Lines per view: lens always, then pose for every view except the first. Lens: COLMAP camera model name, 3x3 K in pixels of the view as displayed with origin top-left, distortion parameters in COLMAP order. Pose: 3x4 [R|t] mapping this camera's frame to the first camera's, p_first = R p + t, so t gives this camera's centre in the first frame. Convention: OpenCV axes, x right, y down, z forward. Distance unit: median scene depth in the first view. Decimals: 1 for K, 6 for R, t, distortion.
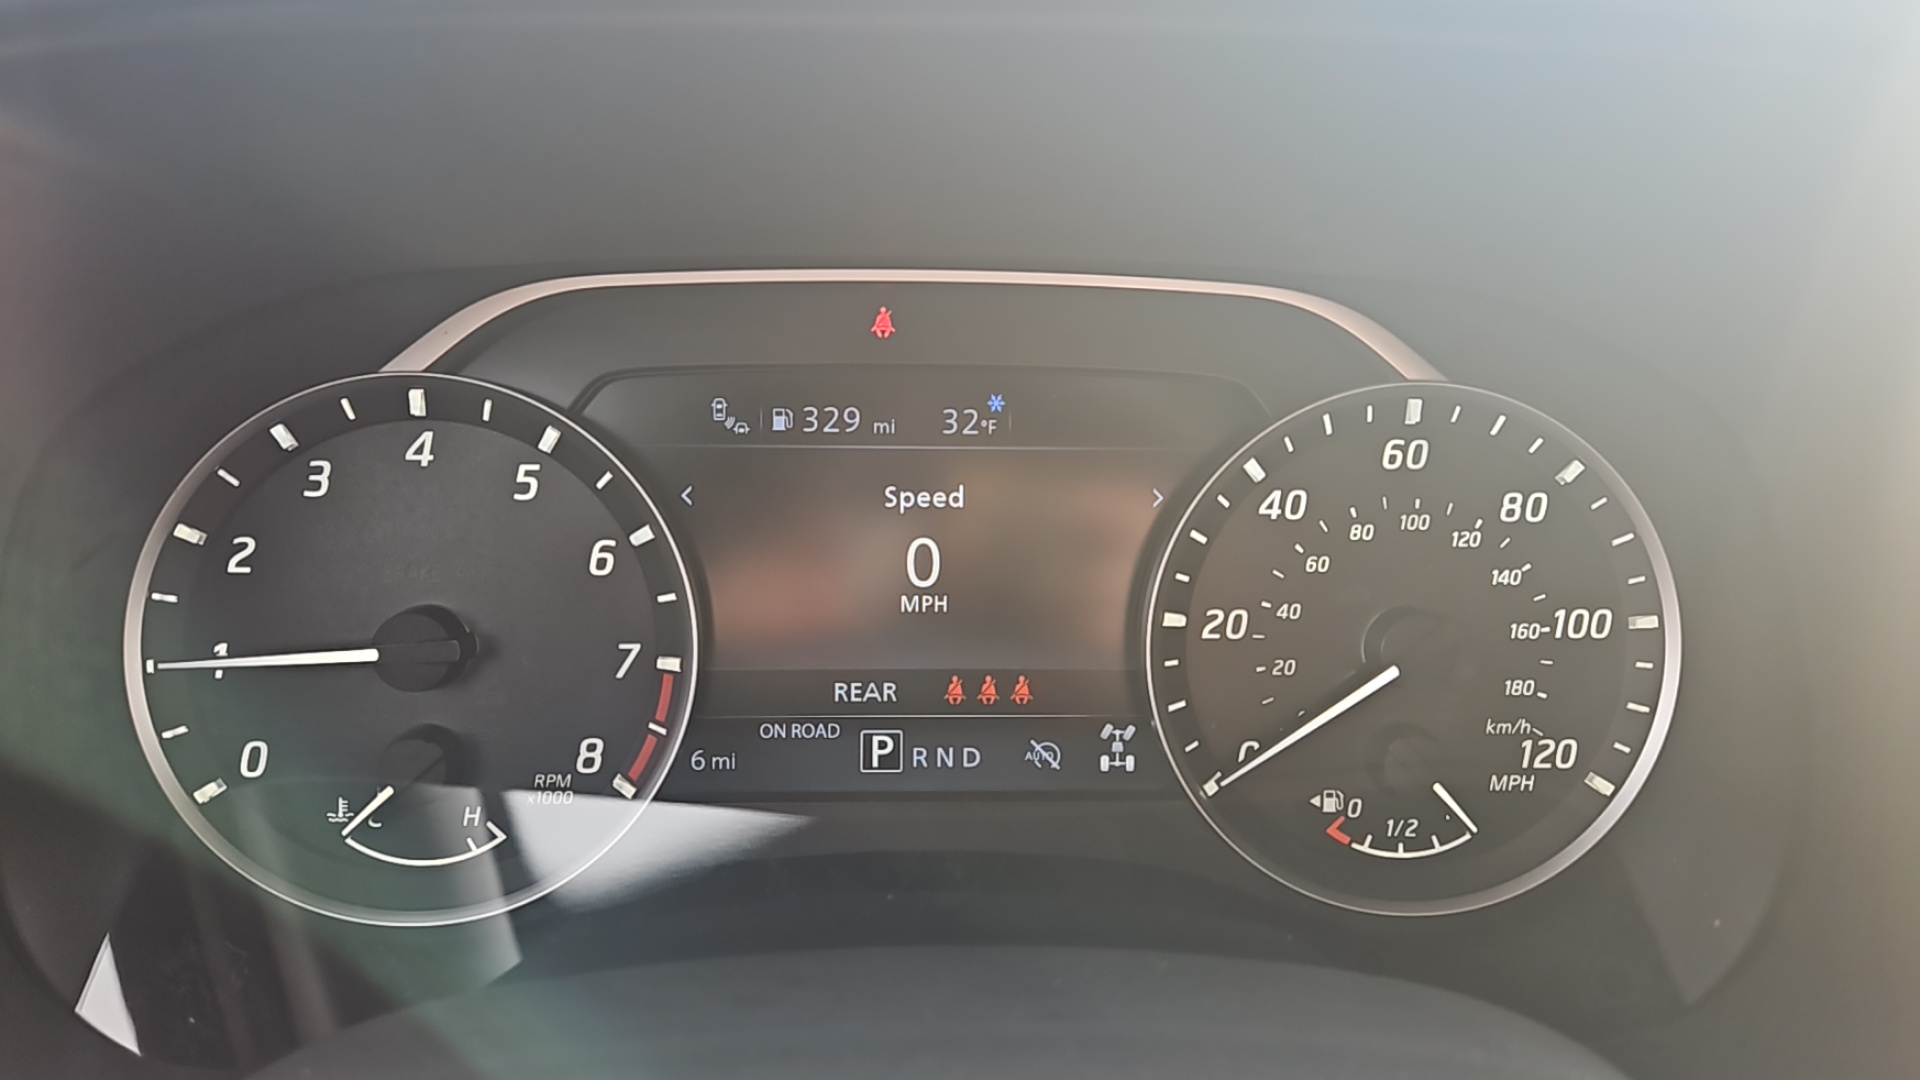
lens RADIAL K [[1410.8, 0, 957.1], [0, 1410.8, 538.2], [0, 0, 1]] dist [0.063532, -0.058790]
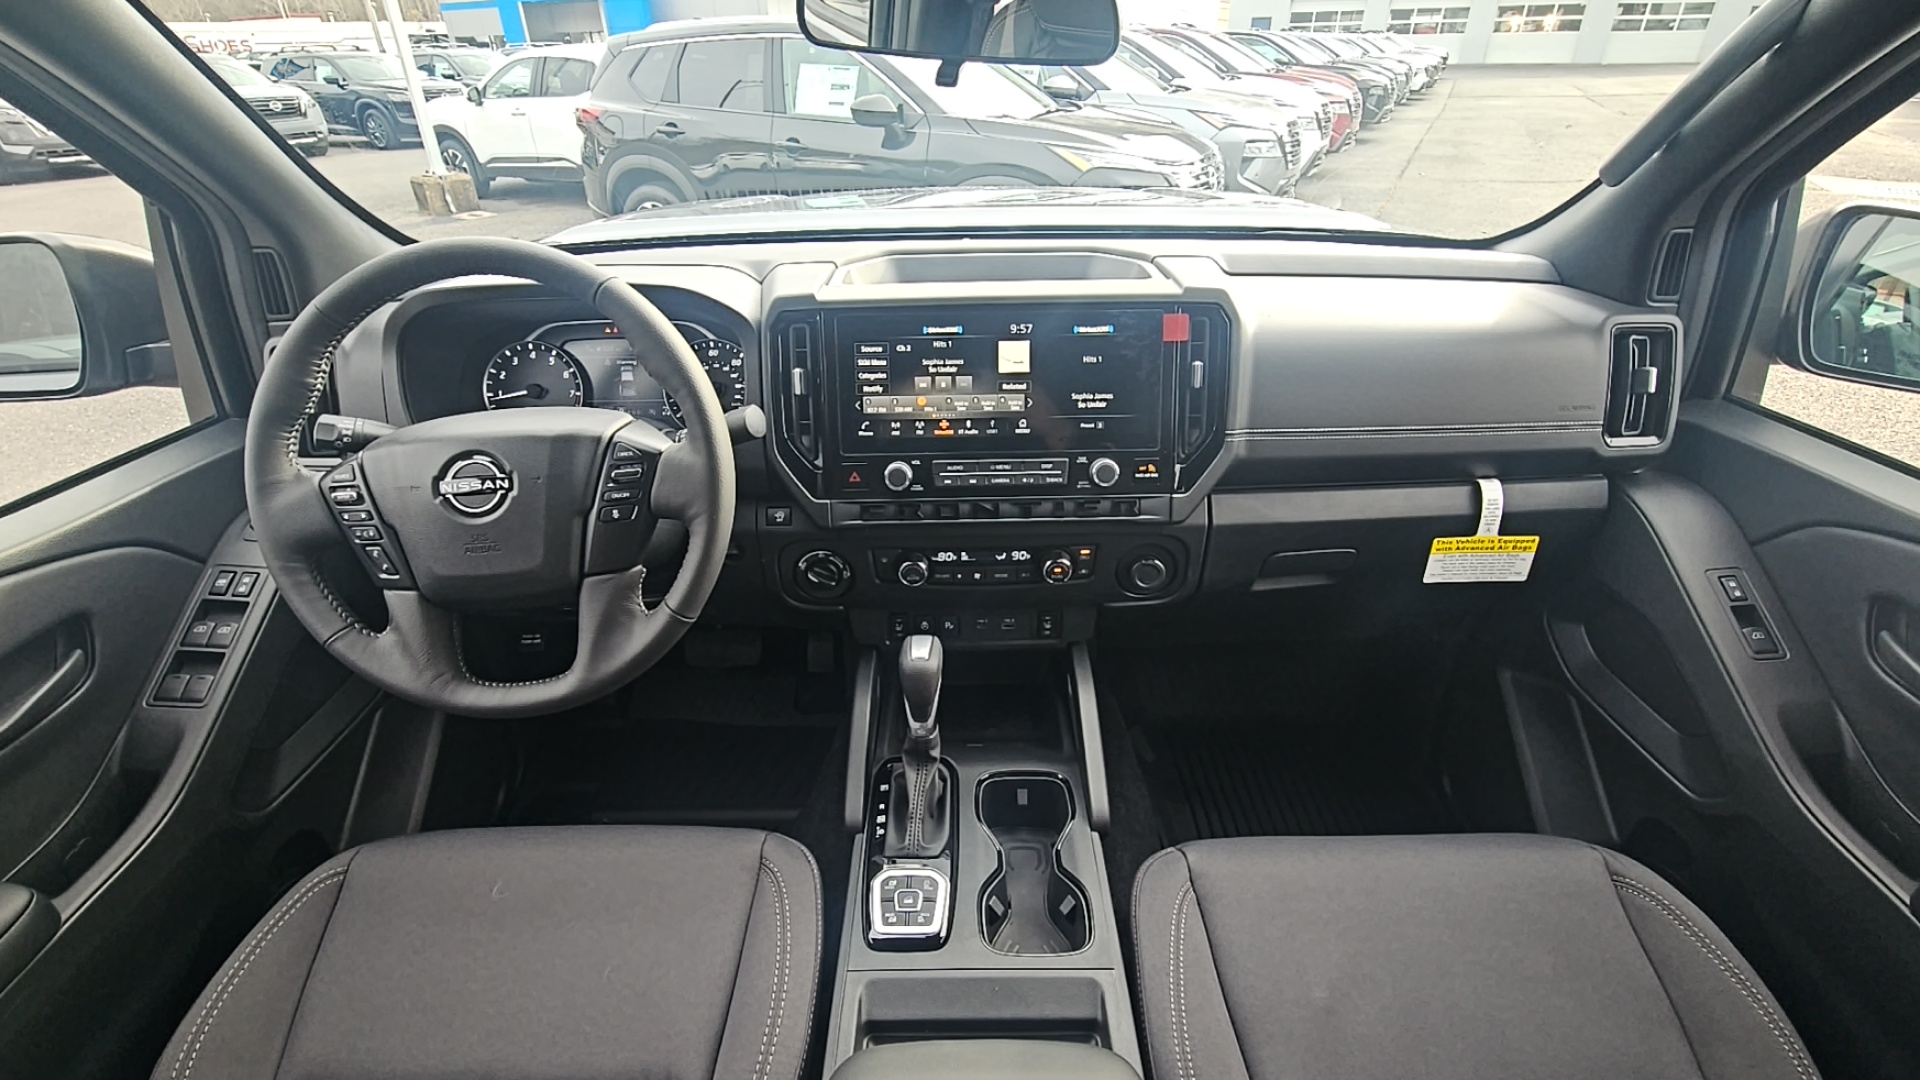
lens RADIAL K [[858.2, 0, 959.5], [0, 858.2, 536.9], [0, 0, 1]] dist [0.014195, -0.008054]
pose [[0.998260, -0.010979, -0.057940, 1.437366], [0.016130, 0.995883, 0.089199, 0.361998], [0.056722, -0.089979, 0.994327, -2.254823]]
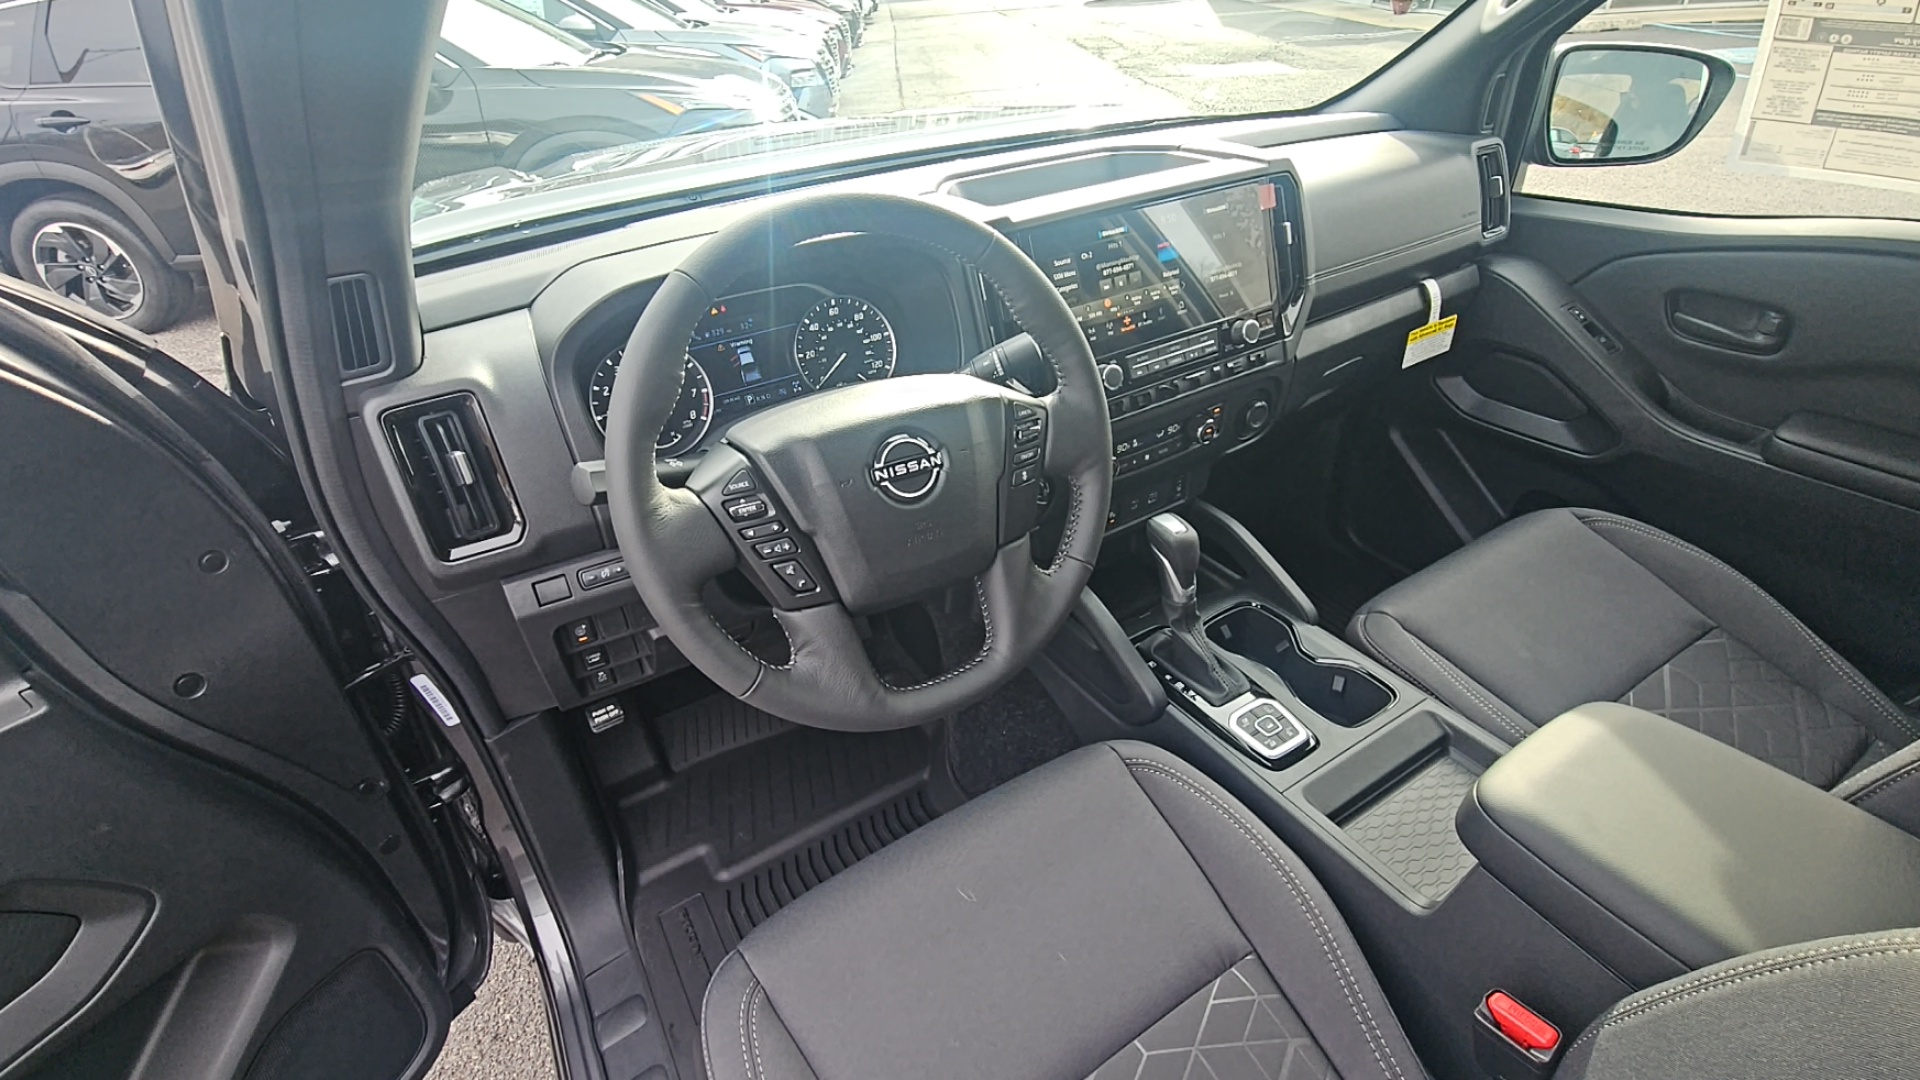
lens RADIAL K [[858.2, 0, 959.5], [0, 858.2, 536.9], [0, 0, 1]] dist [0.014195, -0.008054]
pose [[0.868081, -0.326846, 0.373639, -0.682234], [0.264036, 0.941366, 0.210034, 0.168167], [-0.420380, -0.083672, 0.903482, -1.961929]]
